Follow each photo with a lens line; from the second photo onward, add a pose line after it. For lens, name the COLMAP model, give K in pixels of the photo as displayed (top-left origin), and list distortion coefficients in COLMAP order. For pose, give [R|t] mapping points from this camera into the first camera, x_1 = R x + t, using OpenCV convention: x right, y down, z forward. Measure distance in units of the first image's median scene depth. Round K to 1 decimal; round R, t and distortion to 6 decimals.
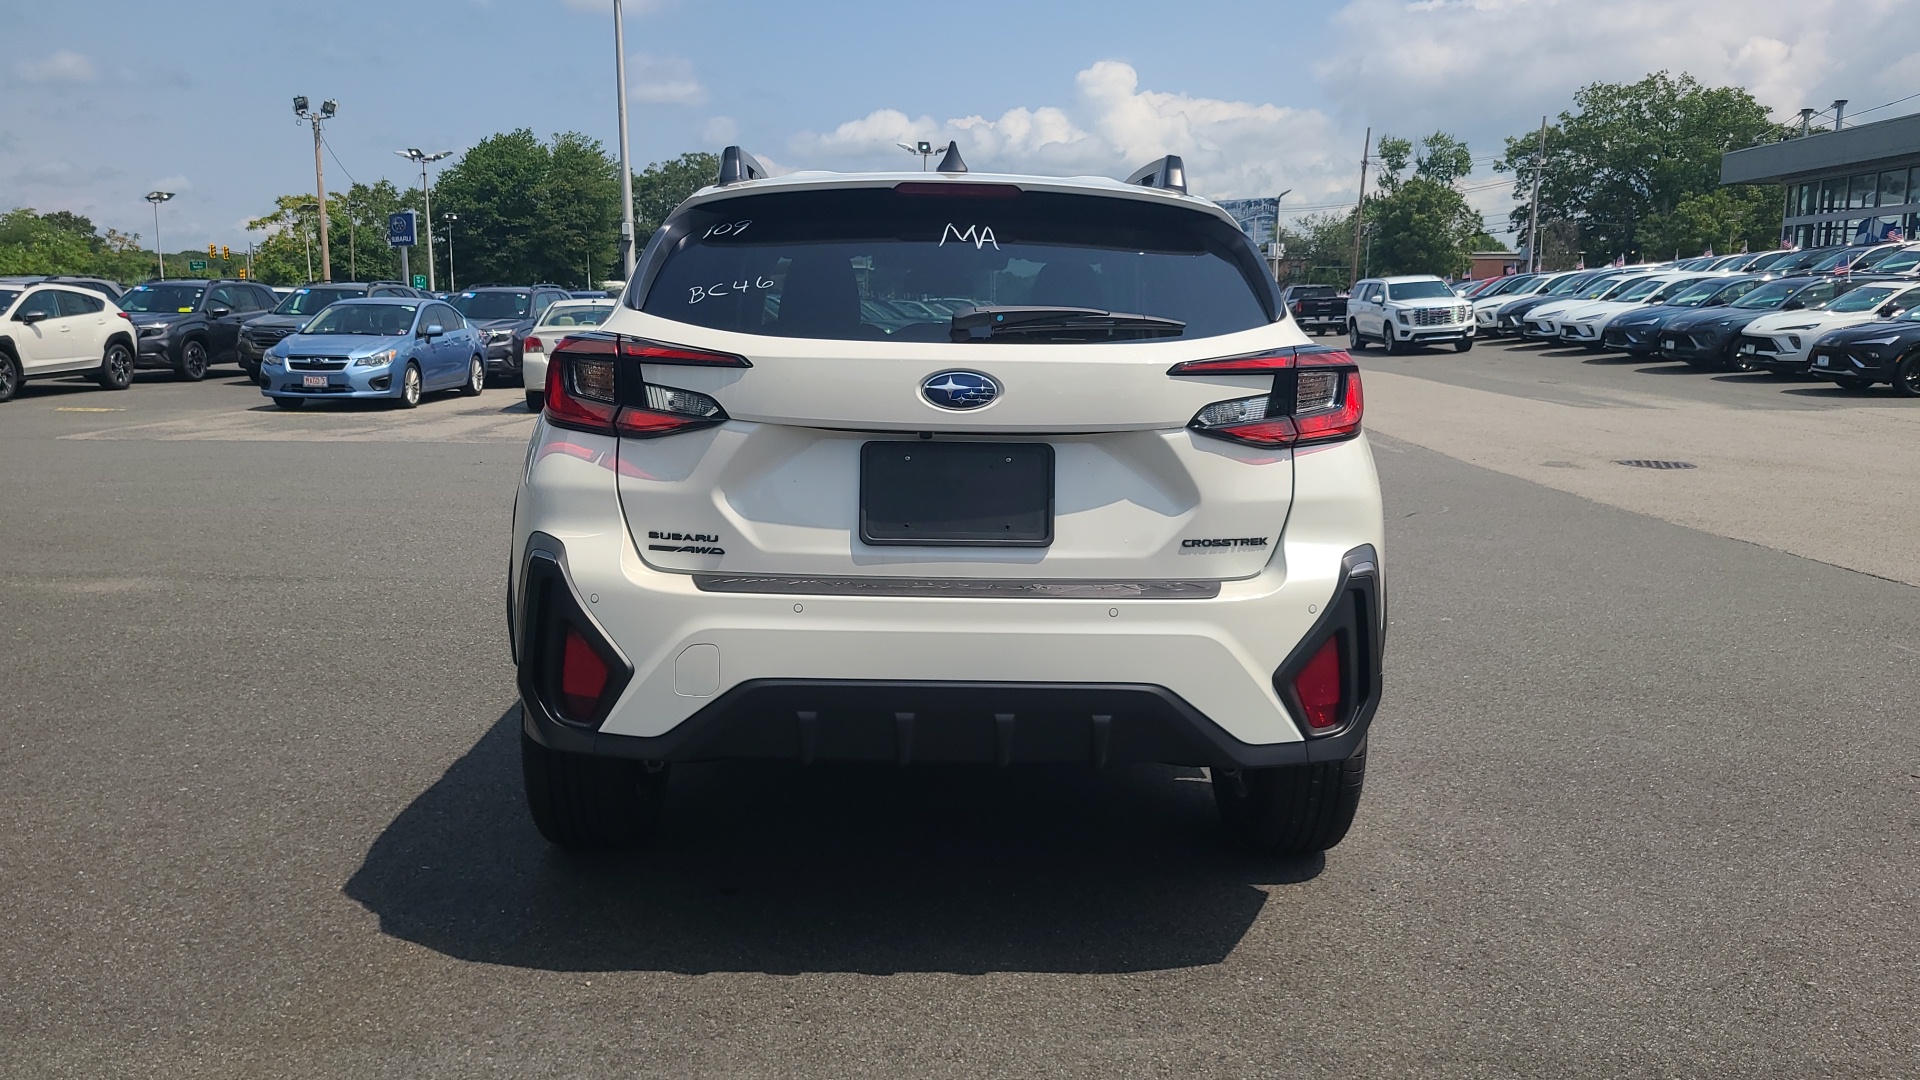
lens RADIAL K [[1437.6, 0, 942.2], [0, 1437.6, 545.4], [0, 0, 1]] dist [0.044734, -0.019991]
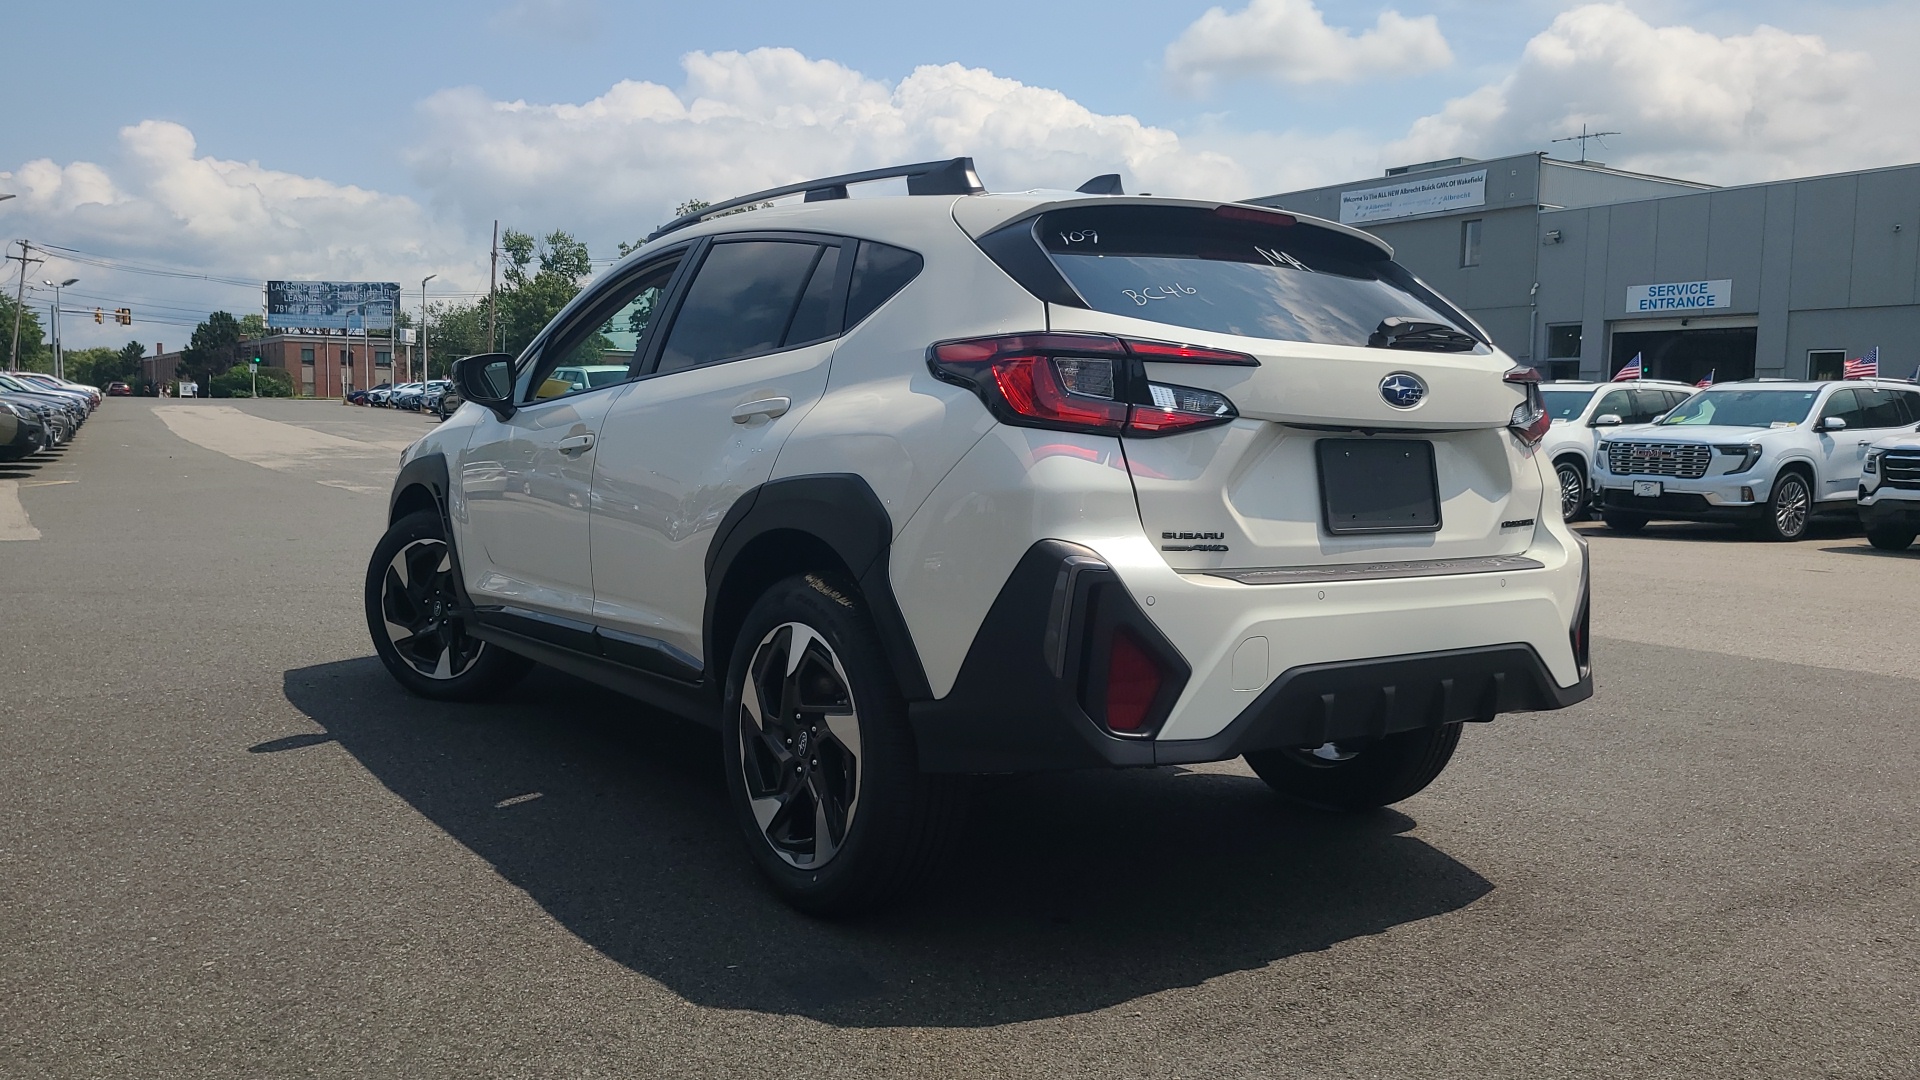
lens RADIAL K [[1437.6, 0, 953.3], [0, 1437.6, 551.4], [0, 0, 1]] dist [0.044734, -0.019991]
pose [[0.824245, -0.044401, 0.564490, -0.873029], [0.077326, 0.996408, -0.034533, 0.026283], [-0.560929, 0.072114, 0.824717, 0.274408]]
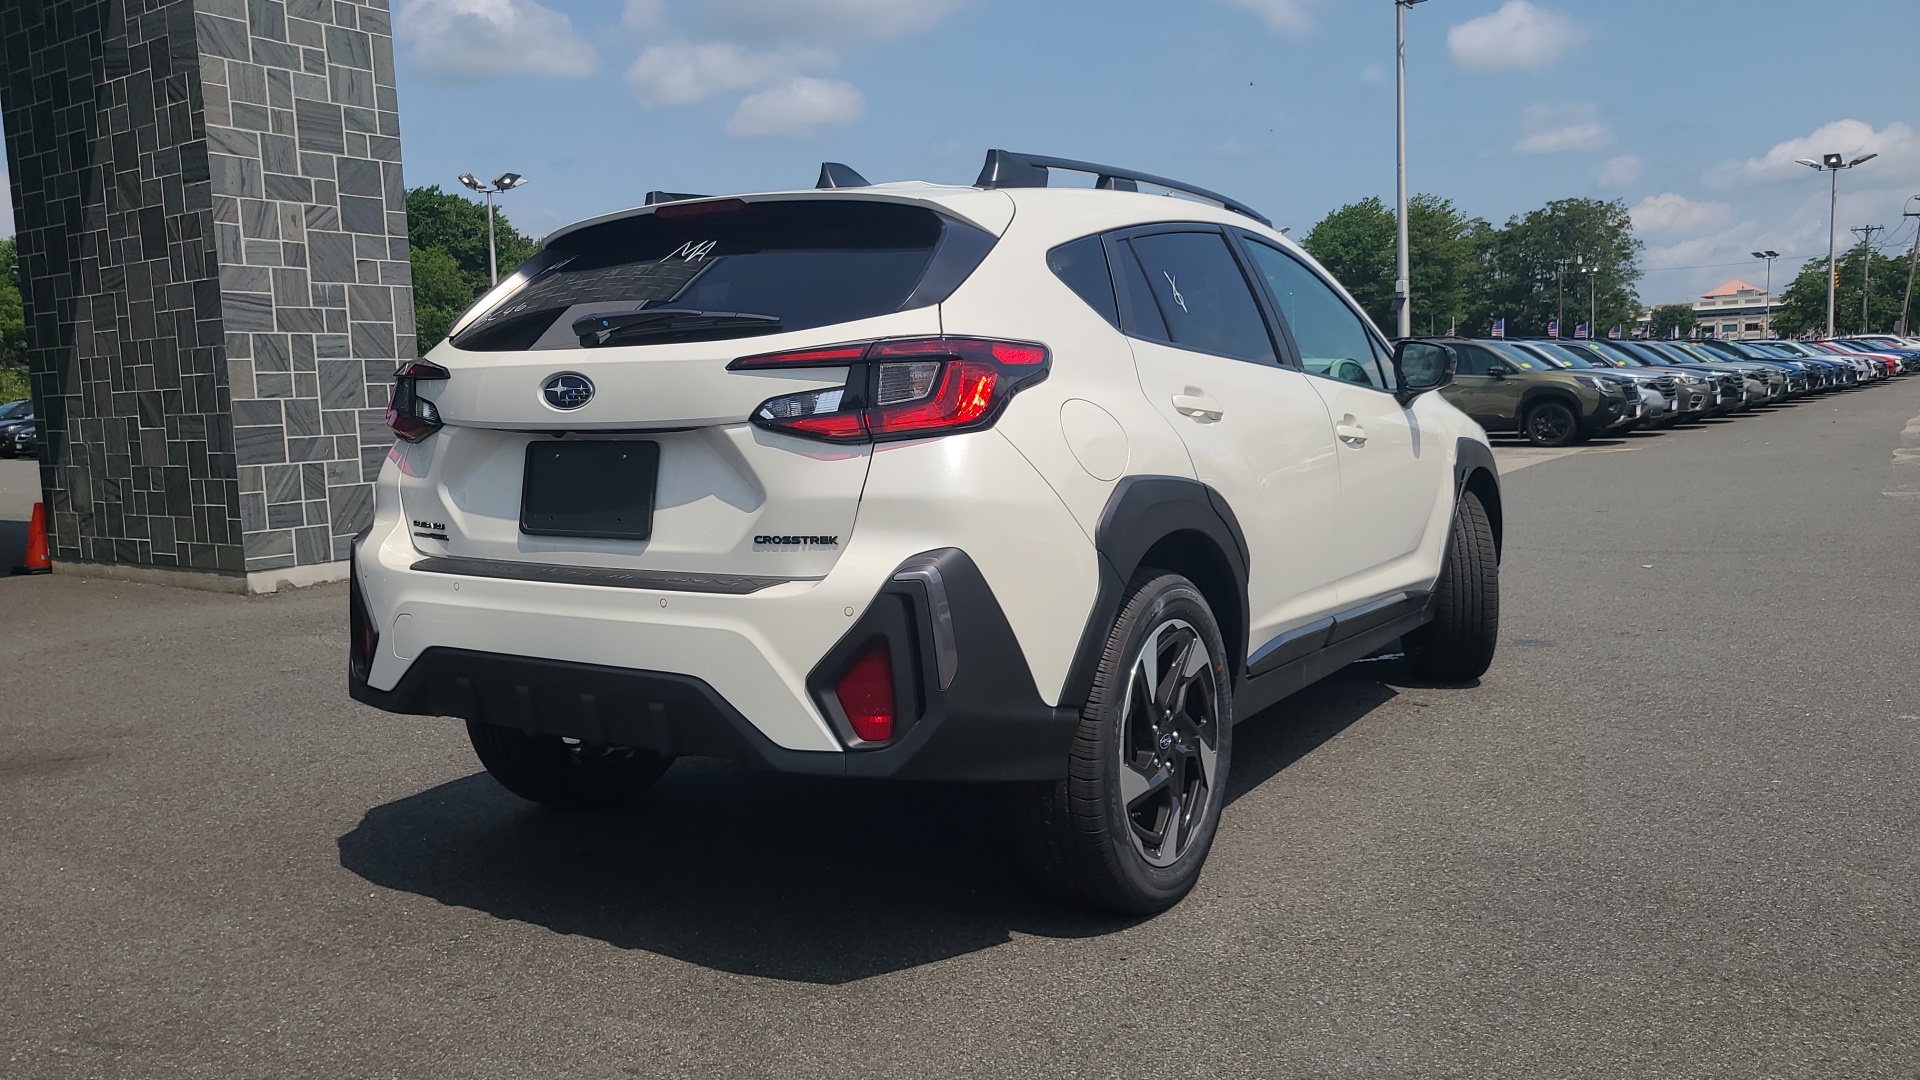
lens RADIAL K [[1437.6, 0, 925.8], [0, 1437.6, 559.4], [0, 0, 1]] dist [0.044734, -0.019991]
pose [[0.830341, 0.027729, -0.556566, 0.813401], [-0.048317, 0.998582, -0.022333, 0.028495], [0.555158, 0.045435, 0.830503, 0.243996]]
